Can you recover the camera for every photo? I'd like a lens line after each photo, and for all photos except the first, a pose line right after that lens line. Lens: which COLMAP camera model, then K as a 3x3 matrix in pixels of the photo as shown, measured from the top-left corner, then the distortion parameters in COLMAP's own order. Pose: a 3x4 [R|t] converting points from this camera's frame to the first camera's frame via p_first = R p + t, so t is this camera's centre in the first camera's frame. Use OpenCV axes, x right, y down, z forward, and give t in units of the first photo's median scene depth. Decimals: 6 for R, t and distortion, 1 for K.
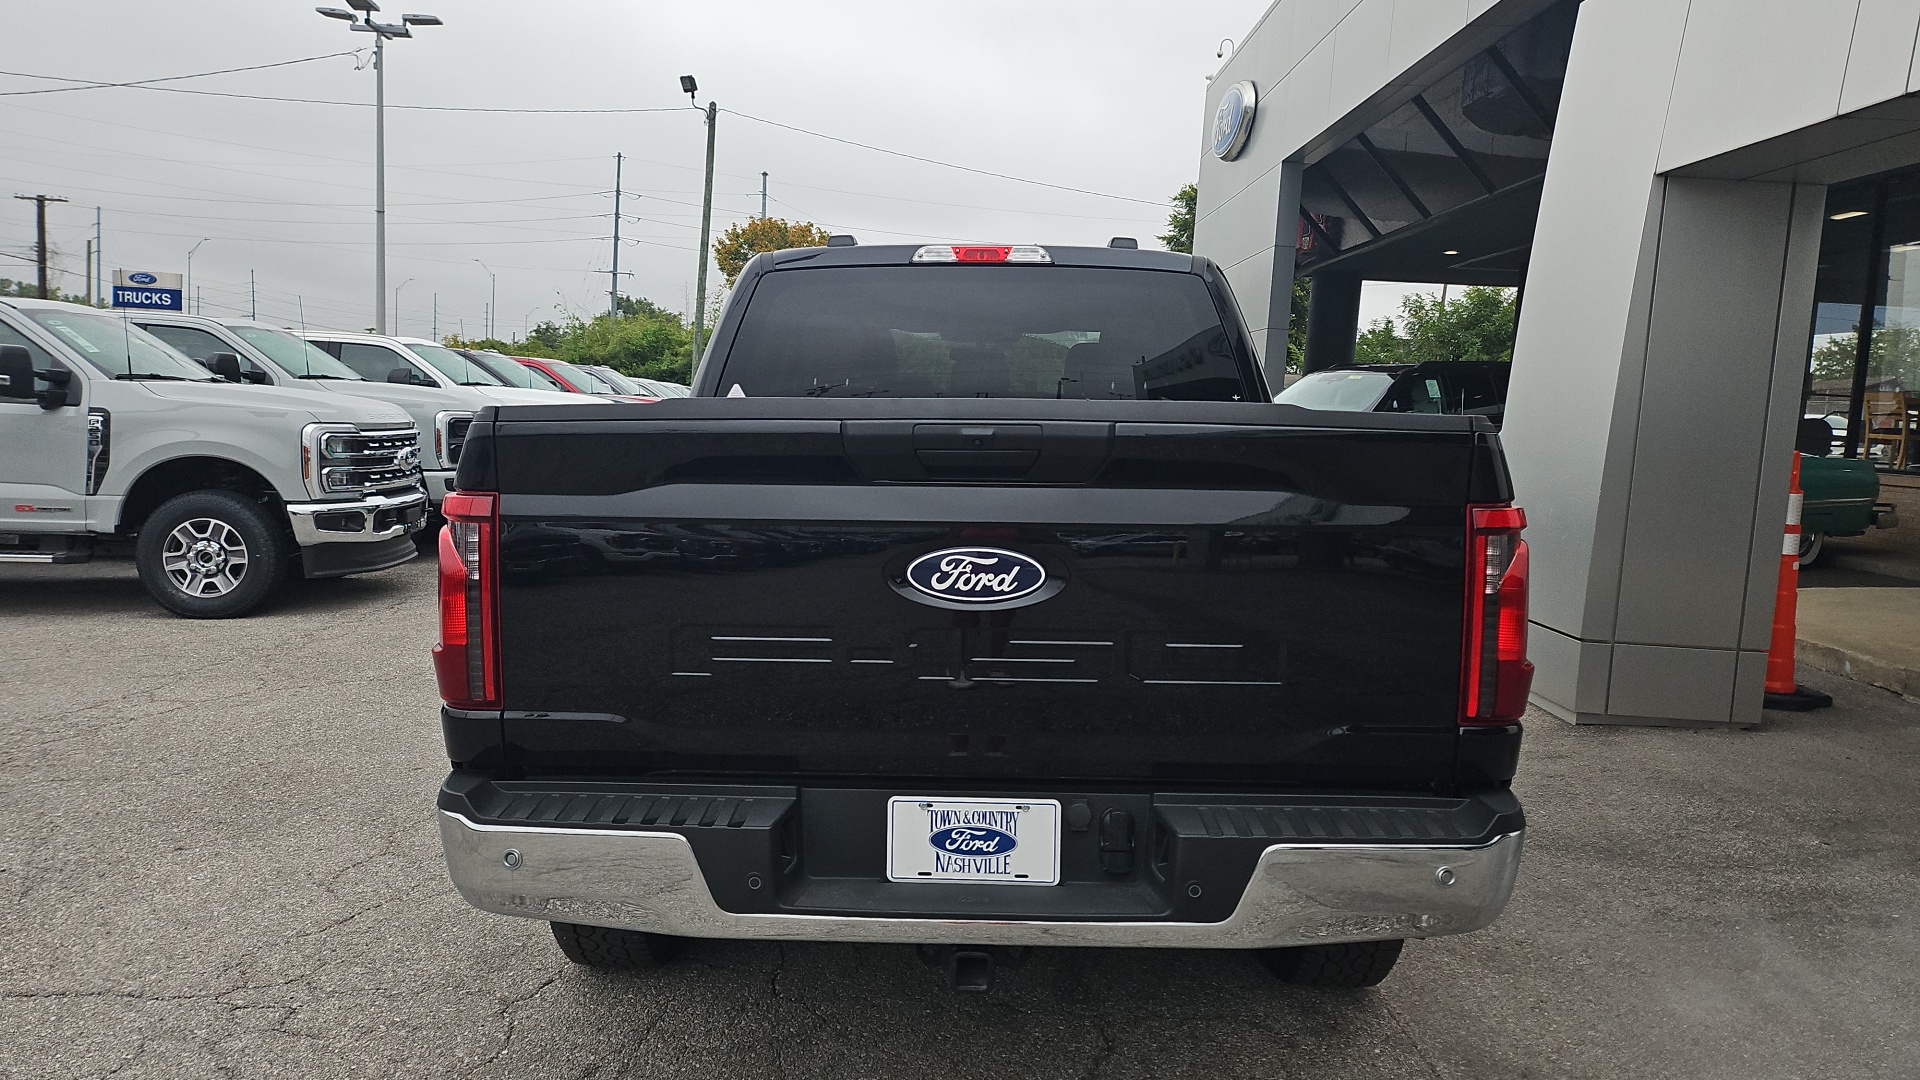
lens RADIAL K [[1347.5, 0, 945.9], [0, 1347.5, 548.4], [0, 0, 1]] dist [0.057620, -0.043471]
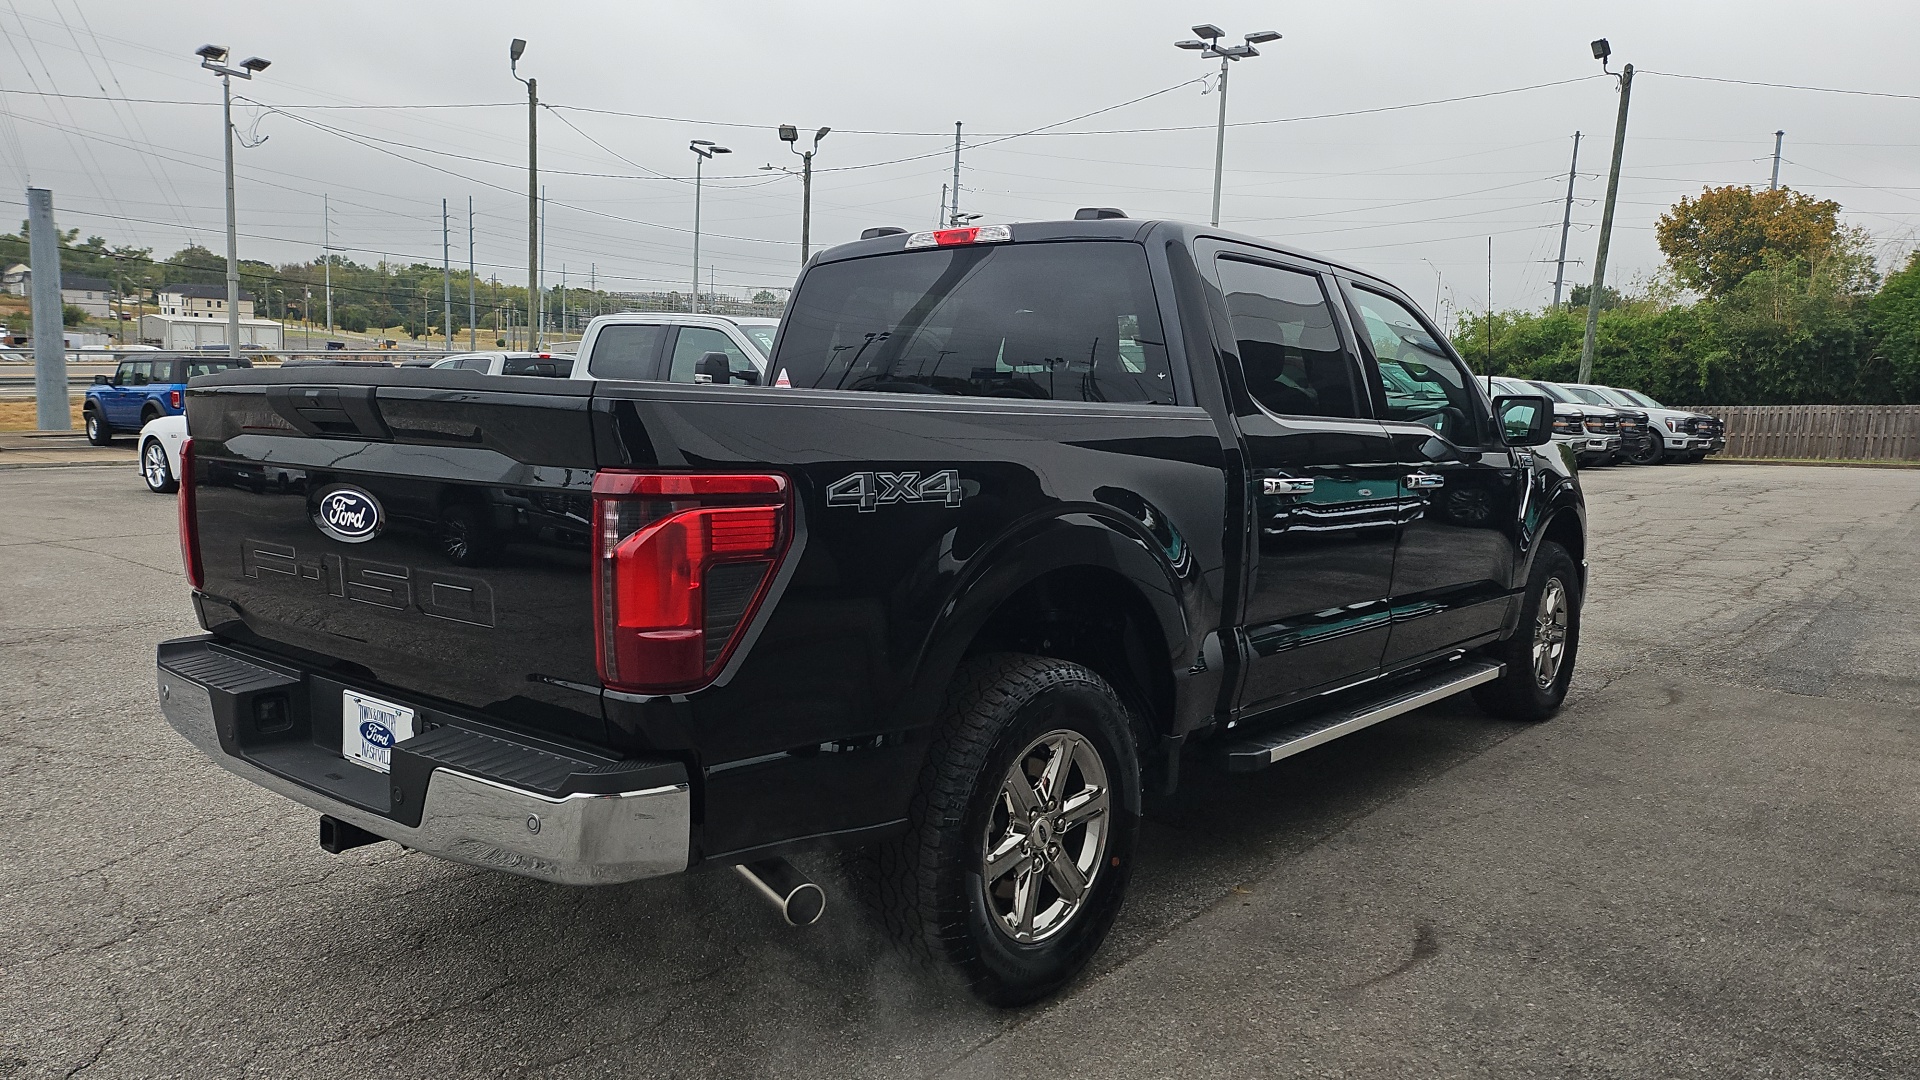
lens RADIAL K [[1347.5, 0, 945.9], [0, 1347.5, 548.4], [0, 0, 1]] dist [0.057620, -0.043471]
pose [[0.782099, 0.068485, -0.619379, 0.104843], [-0.068156, 0.997381, 0.024219, -0.001305], [0.619416, 0.023272, 0.784718, 0.032008]]
